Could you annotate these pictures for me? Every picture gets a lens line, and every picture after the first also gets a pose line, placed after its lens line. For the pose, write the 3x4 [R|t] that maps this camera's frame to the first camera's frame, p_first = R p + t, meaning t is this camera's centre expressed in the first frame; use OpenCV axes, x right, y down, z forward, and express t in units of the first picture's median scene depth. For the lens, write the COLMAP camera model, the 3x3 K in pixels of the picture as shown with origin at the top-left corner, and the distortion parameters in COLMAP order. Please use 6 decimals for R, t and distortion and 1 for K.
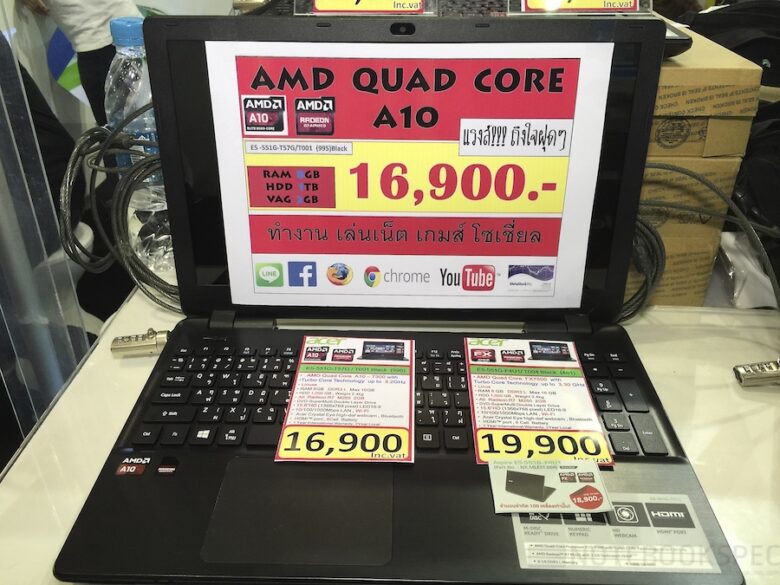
lens RADIAL K [[673.4, 0, 390.5], [0, 673.4, 294.6], [0, 0, 1]] dist [0.036078, -0.005177]
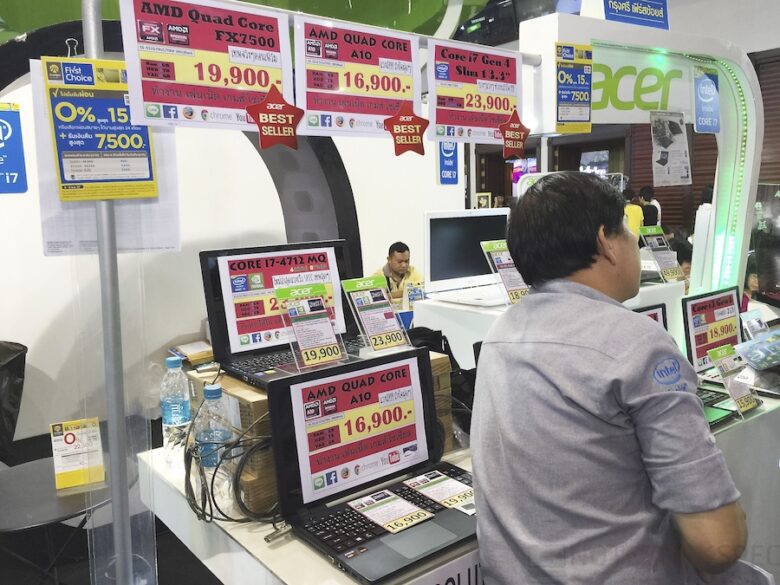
lens RADIAL K [[673.4, 0, 388.7], [0, 673.4, 292.5], [0, 0, 1]] dist [0.036078, -0.005177]
pose [[0.760611, -0.111451, 0.639570, -1.406479], [0.363931, 0.889007, -0.277888, 0.117750], [-0.537611, 0.444124, 0.716748, -0.986699]]
